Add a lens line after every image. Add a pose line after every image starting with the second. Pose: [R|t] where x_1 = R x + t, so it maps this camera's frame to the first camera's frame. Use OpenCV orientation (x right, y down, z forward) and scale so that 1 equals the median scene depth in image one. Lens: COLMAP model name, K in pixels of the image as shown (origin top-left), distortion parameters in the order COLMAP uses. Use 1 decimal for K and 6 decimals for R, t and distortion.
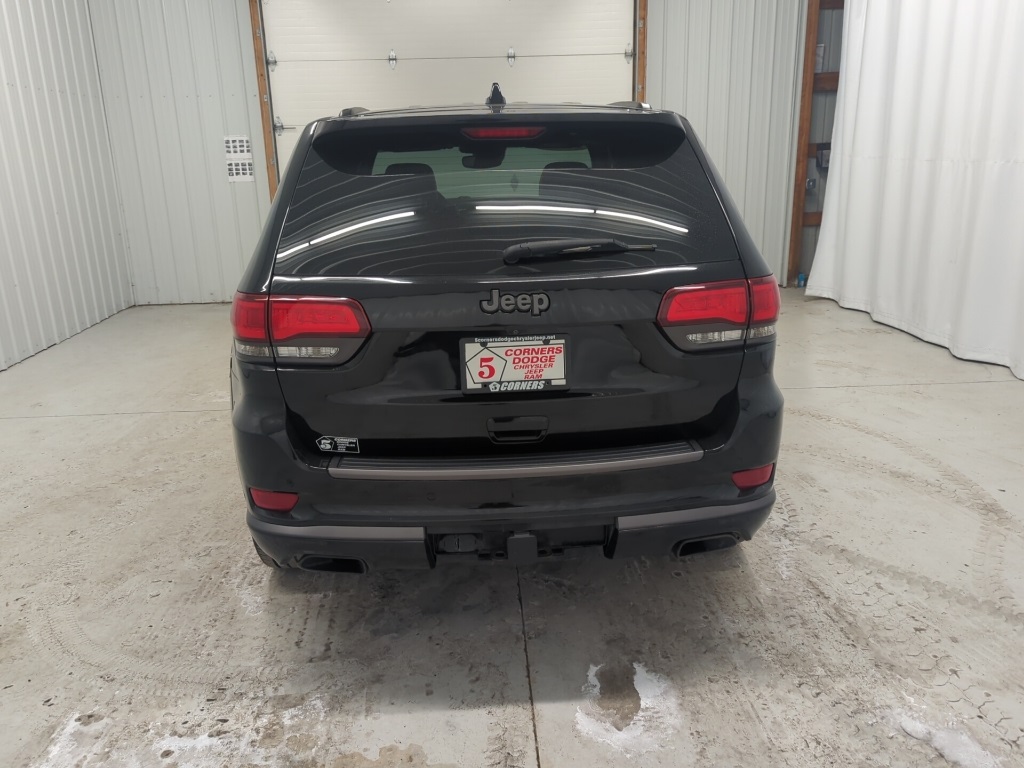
lens RADIAL K [[822.6, 0, 512.0], [0, 822.6, 384.0], [0, 0, 1]] dist [0.052710, -0.009689]
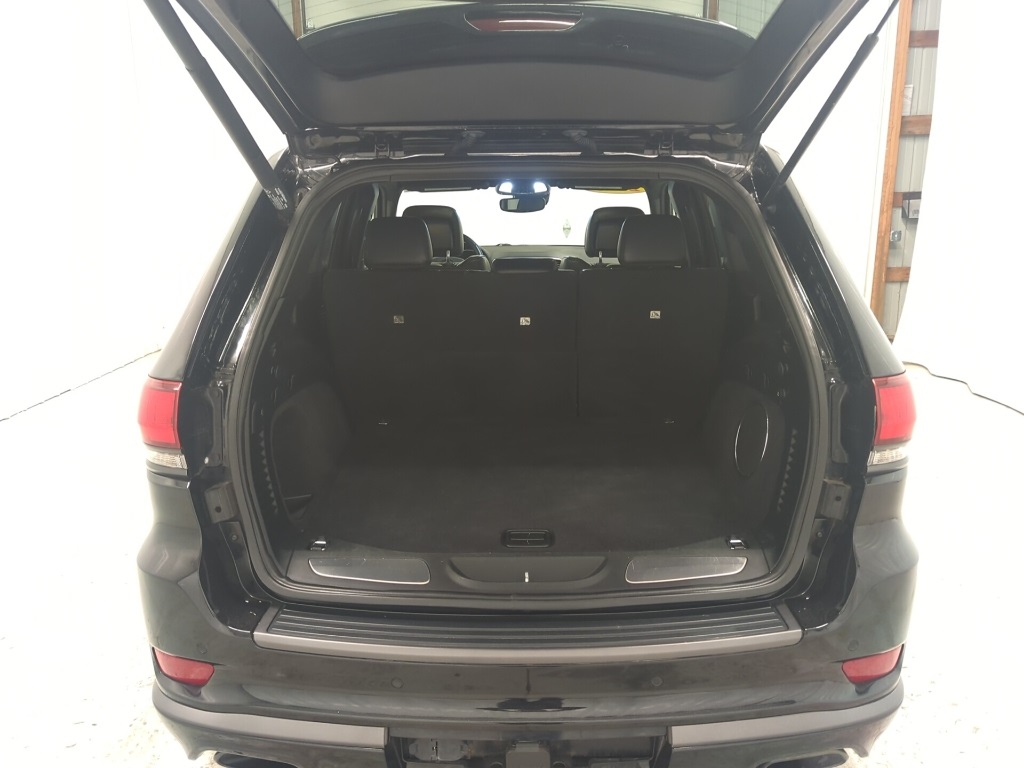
lens RADIAL K [[822.6, 0, 512.0], [0, 822.6, 384.0], [0, 0, 1]] dist [0.052710, -0.009689]
pose [[0.997273, 0.035072, -0.064929, 0.029764], [-0.038189, 0.998145, -0.047416, -0.074860], [0.063146, 0.049767, 0.996763, 0.273883]]
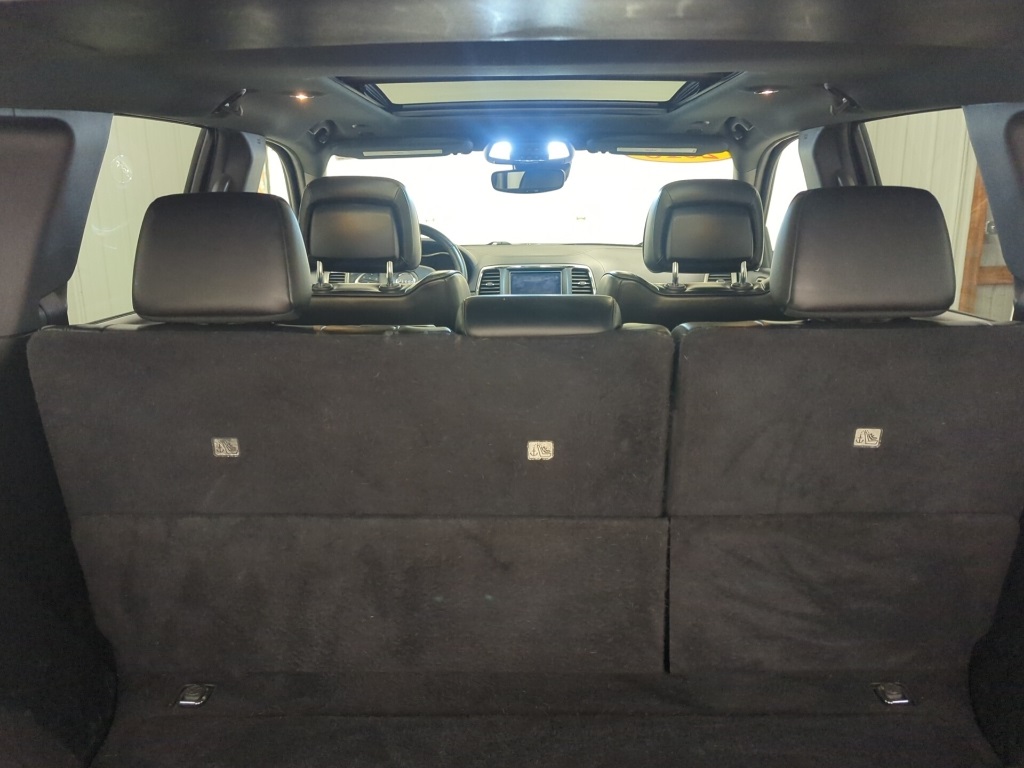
lens RADIAL K [[822.6, 0, 512.0], [0, 822.6, 384.0], [0, 0, 1]] dist [0.052710, -0.009689]
pose [[0.997147, 0.036836, -0.065887, -0.010205], [-0.039177, 0.998633, -0.034611, -0.216665], [0.064522, 0.037093, 0.997227, 0.859883]]
